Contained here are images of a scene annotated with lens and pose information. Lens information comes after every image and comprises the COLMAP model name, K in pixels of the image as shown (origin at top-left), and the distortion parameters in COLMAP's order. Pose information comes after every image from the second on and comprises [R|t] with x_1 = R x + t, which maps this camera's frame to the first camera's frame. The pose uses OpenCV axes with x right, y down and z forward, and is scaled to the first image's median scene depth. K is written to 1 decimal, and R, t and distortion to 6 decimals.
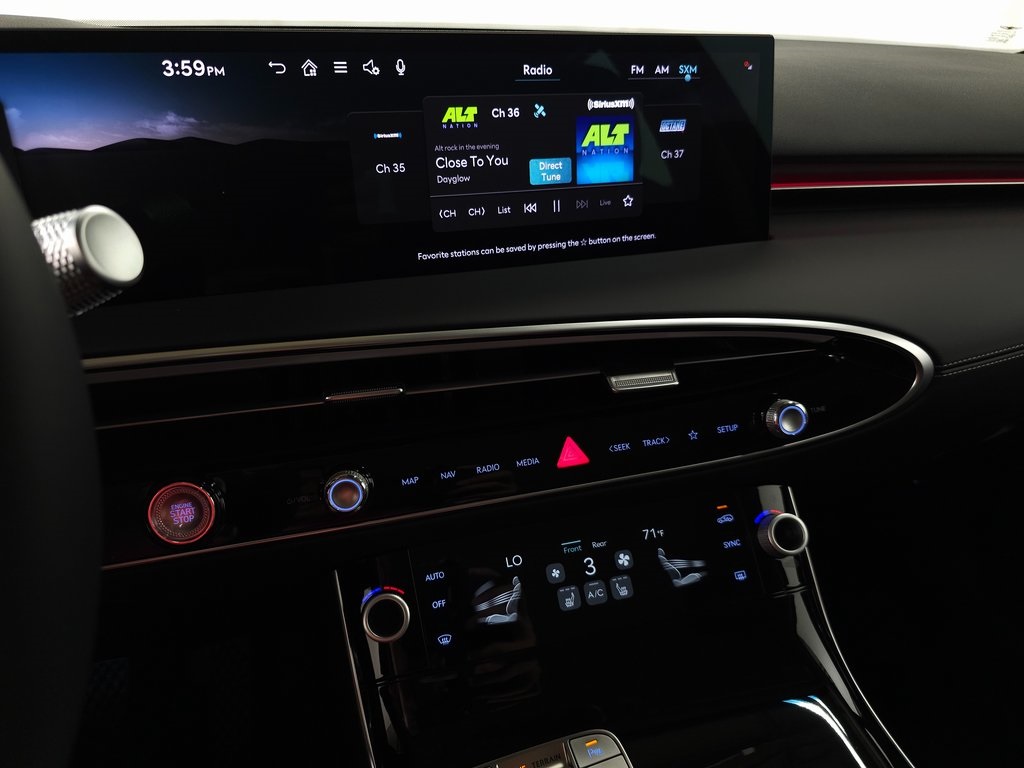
lens RADIAL K [[702.3, 0, 507.0], [0, 702.3, 382.4], [0, 0, 1]] dist [0.039264, -0.050141]
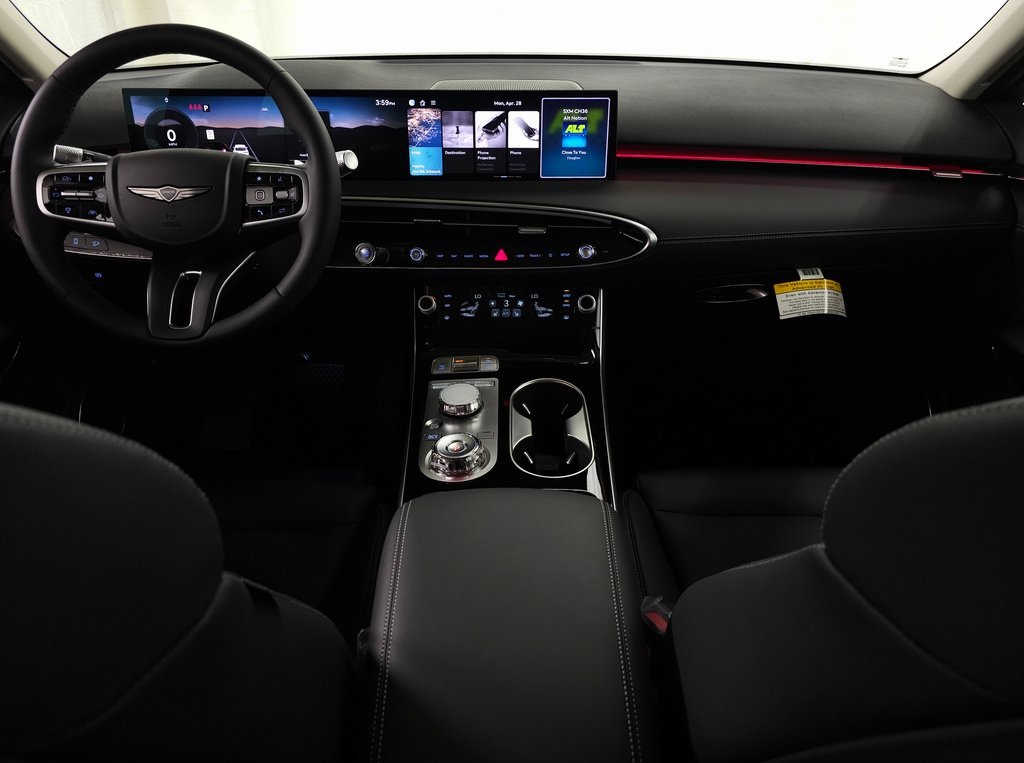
lens RADIAL K [[702.3, 0, 510.1], [0, 702.3, 384.7], [0, 0, 1]] dist [0.039264, -0.050141]
pose [[0.944579, 0.167709, -0.282212, 0.930741], [-0.142618, 0.983937, 0.107370, 0.285694], [0.295686, -0.061171, 0.953325, -1.496712]]
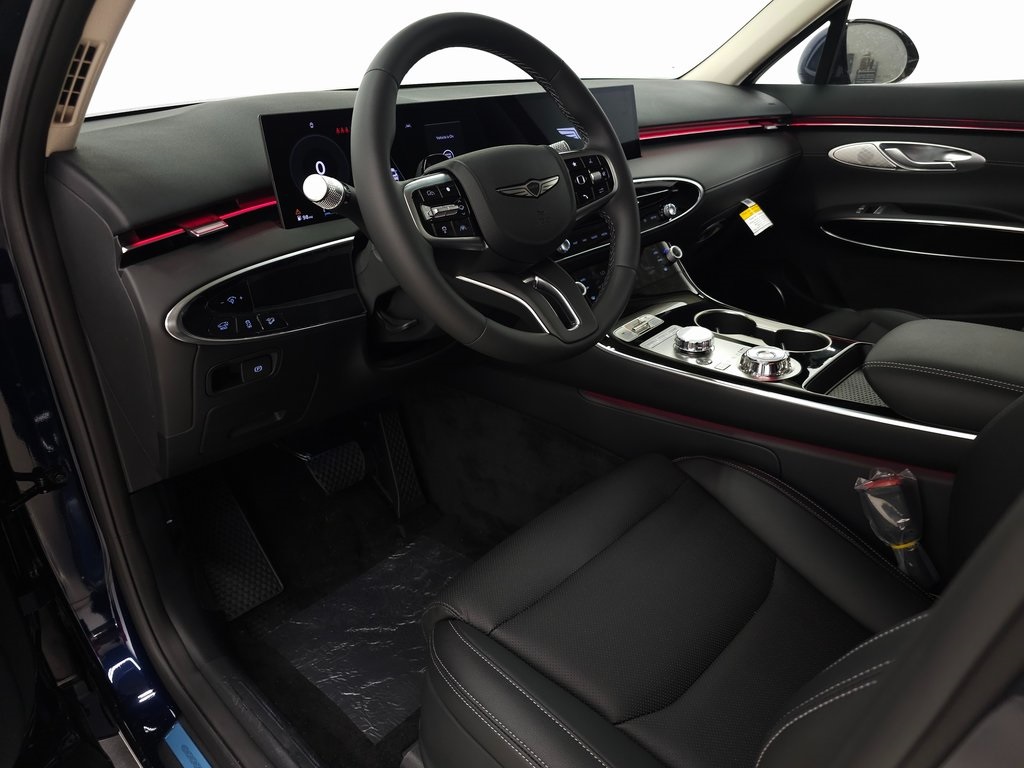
lens RADIAL K [[702.3, 0, 519.3], [0, 702.3, 388.7], [0, 0, 1]] dist [0.039264, -0.050141]
pose [[0.890058, -0.221838, 0.398227, -1.558795], [0.227103, 0.973257, 0.034579, 0.545935], [-0.395248, 0.059661, 0.916635, -1.476187]]
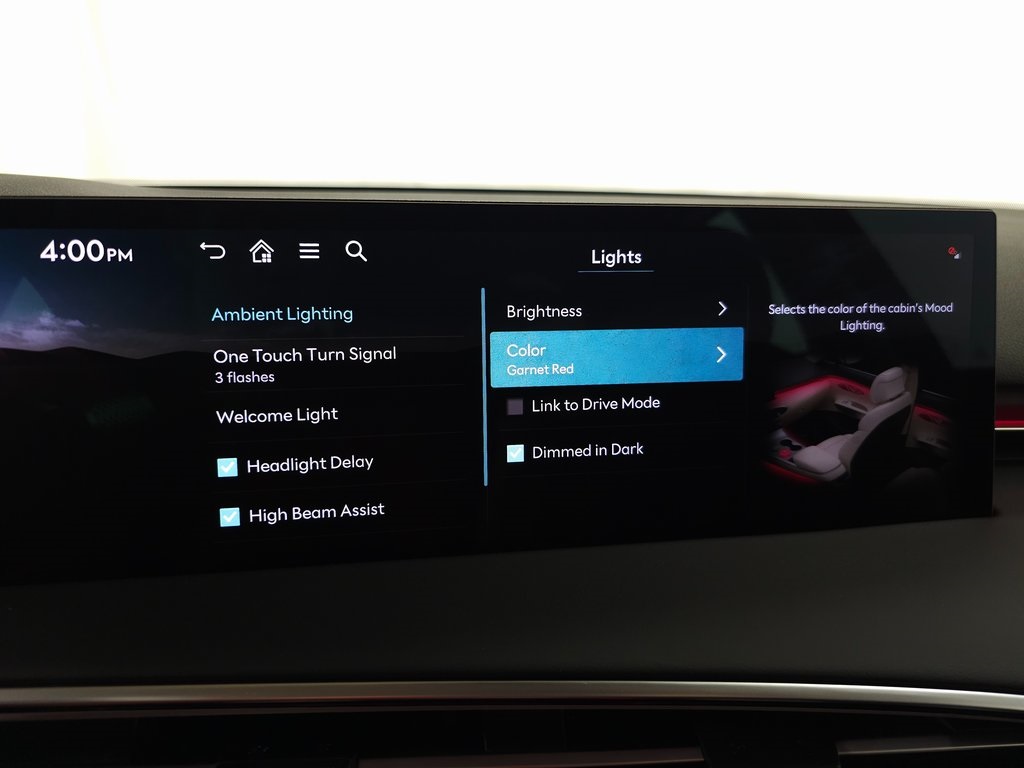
lens RADIAL K [[702.3, 0, 507.1], [0, 702.3, 378.3], [0, 0, 1]] dist [0.039264, -0.050141]
pose [[0.984846, 0.051956, -0.165468, 0.057866], [-0.083389, 0.978410, -0.189106, -0.193767], [0.152070, 0.200038, 0.967915, 0.362768]]
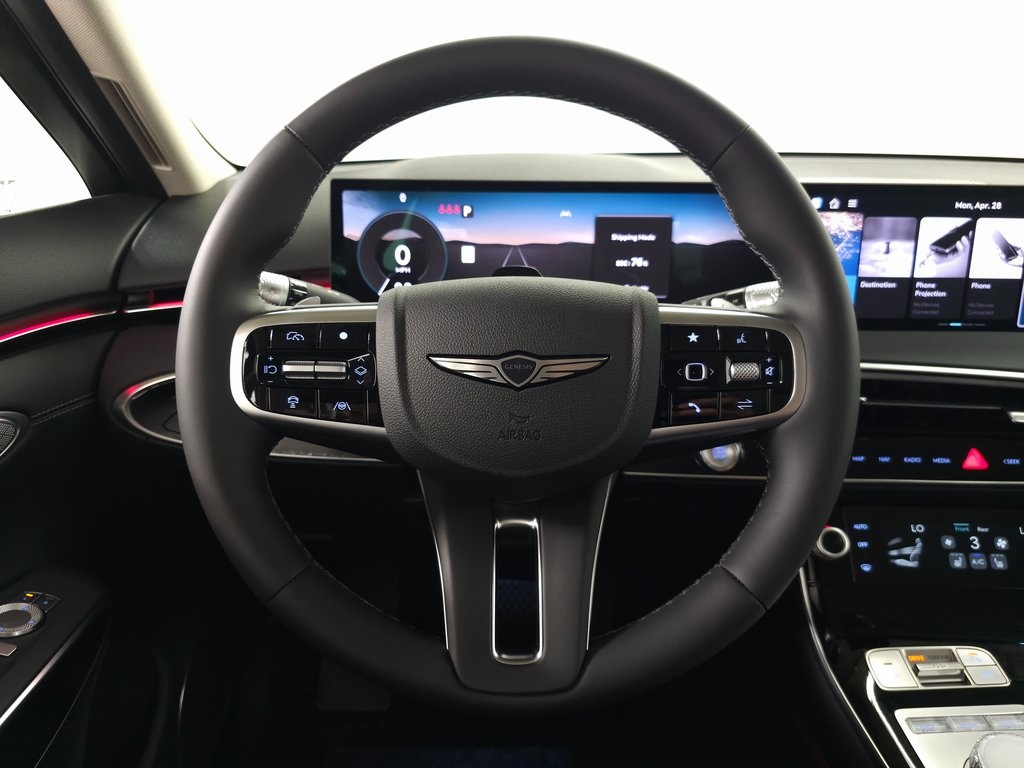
lens RADIAL K [[702.3, 0, 500.3], [0, 702.3, 385.0], [0, 0, 1]] dist [0.039264, -0.050141]
pose [[0.940328, 0.124661, -0.316611, -0.386402], [-0.151169, 0.986655, -0.060489, 0.183492], [0.304845, 0.104741, 0.946625, -0.709745]]
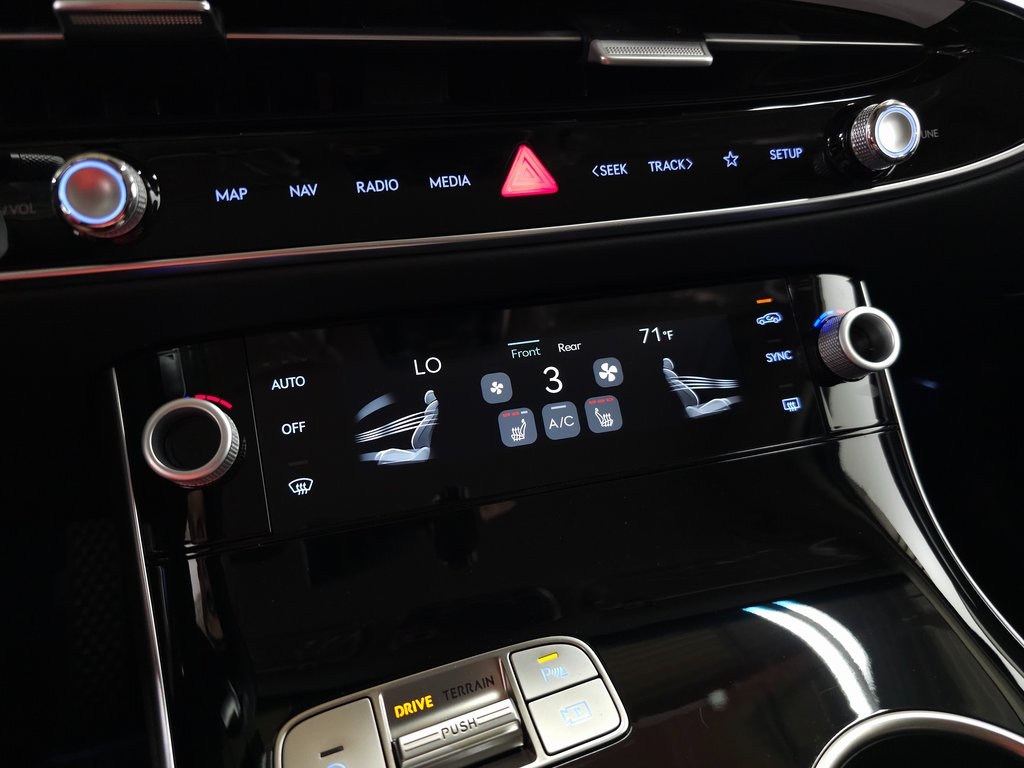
lens RADIAL K [[702.3, 0, 508.6], [0, 702.3, 373.4], [0, 0, 1]] dist [0.039264, -0.050141]
pose [[0.998756, 0.019075, 0.046073, 0.052599], [-0.021338, 0.998564, 0.049130, 0.234081], [-0.045070, -0.050052, 0.997729, 0.408365]]
